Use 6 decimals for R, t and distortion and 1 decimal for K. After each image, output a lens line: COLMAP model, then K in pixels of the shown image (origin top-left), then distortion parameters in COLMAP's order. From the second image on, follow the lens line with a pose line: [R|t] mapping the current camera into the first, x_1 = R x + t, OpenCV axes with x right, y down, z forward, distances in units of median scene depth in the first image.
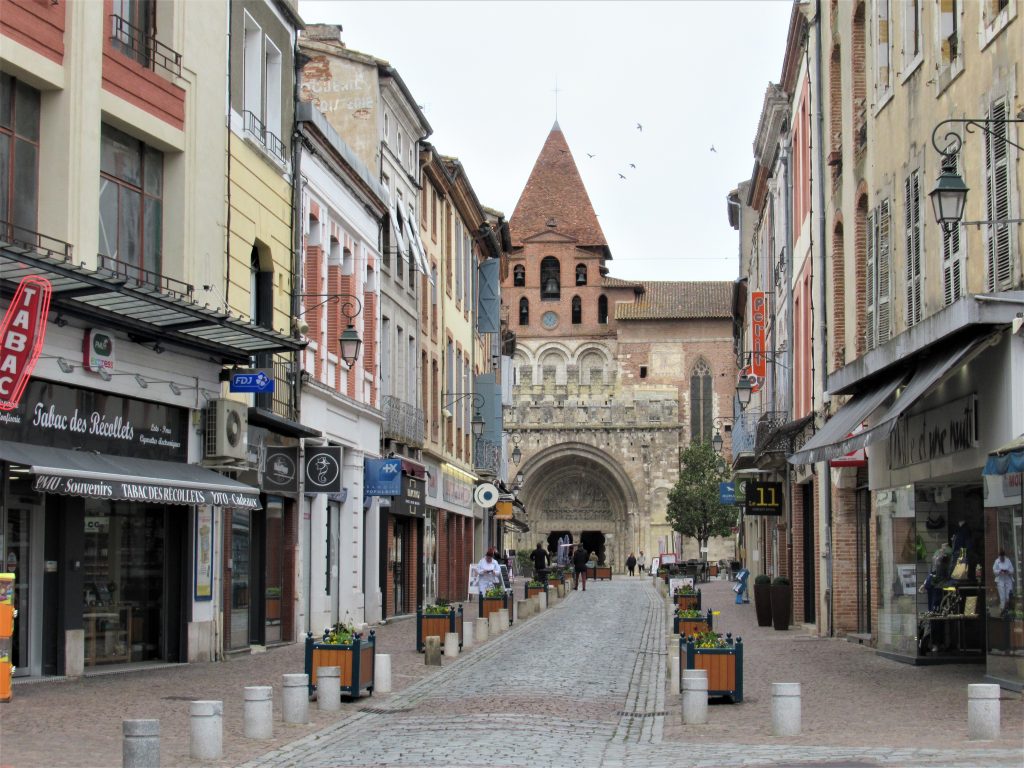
lens RADIAL K [[2426.5, 0, 509.2], [0, 2426.5, 379.7], [0, 0, 1]] dist [-0.157426, 0.000000]
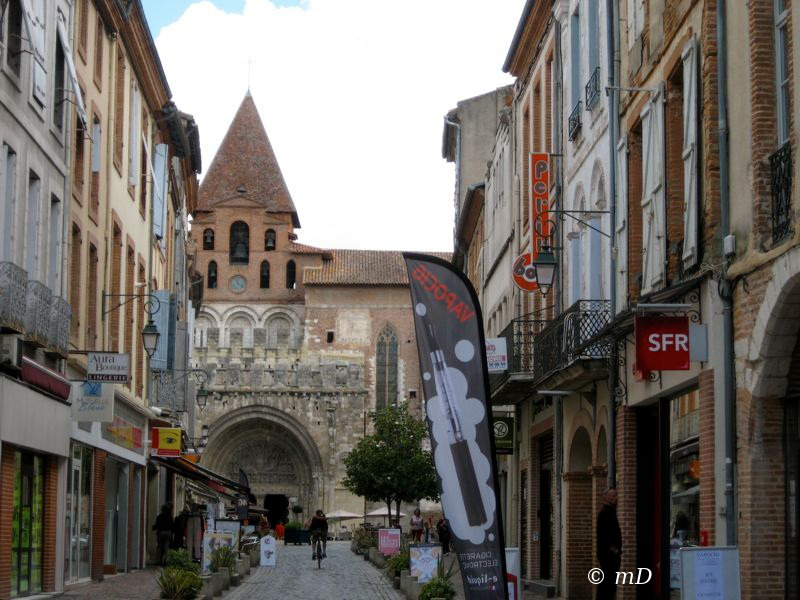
lens RADIAL K [[1895.7, 0, 405.1], [0, 1895.7, 302.1], [0, 0, 1]] dist [-0.157426, 0.000000]
pose [[0.993881, 0.023379, 0.107956, 0.001030], [-0.018628, 0.998822, -0.044812, 0.017053], [-0.108877, 0.042527, 0.993145, 0.215978]]
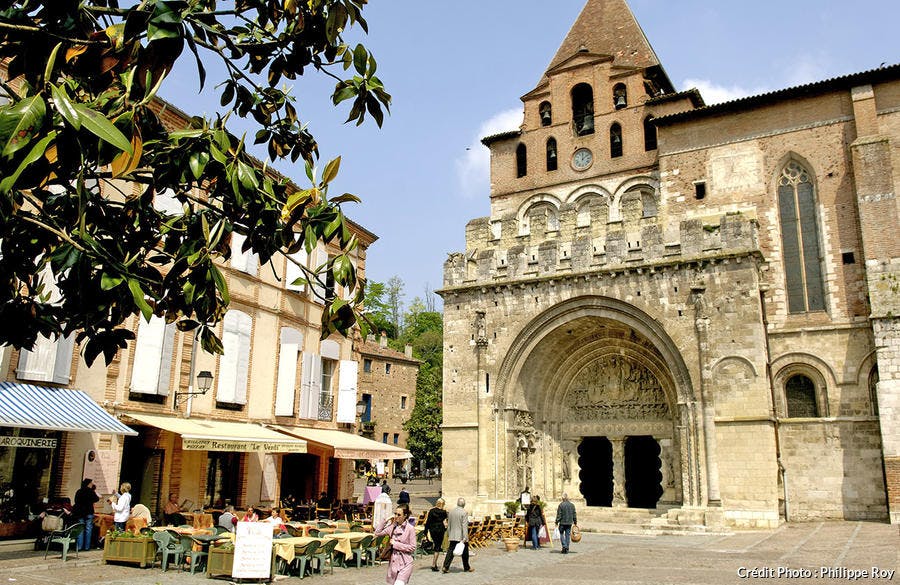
lens RADIAL K [[636.0, 0, 540.0], [0, 636.0, 316.3], [0, 0, 1]] dist [-0.012345, -0.001039]
pose [[0.913914, -0.086309, -0.396625, 0.081577], [0.024989, 0.987242, -0.157252, 0.057104], [0.405138, 0.133804, 0.904411, 0.831898]]
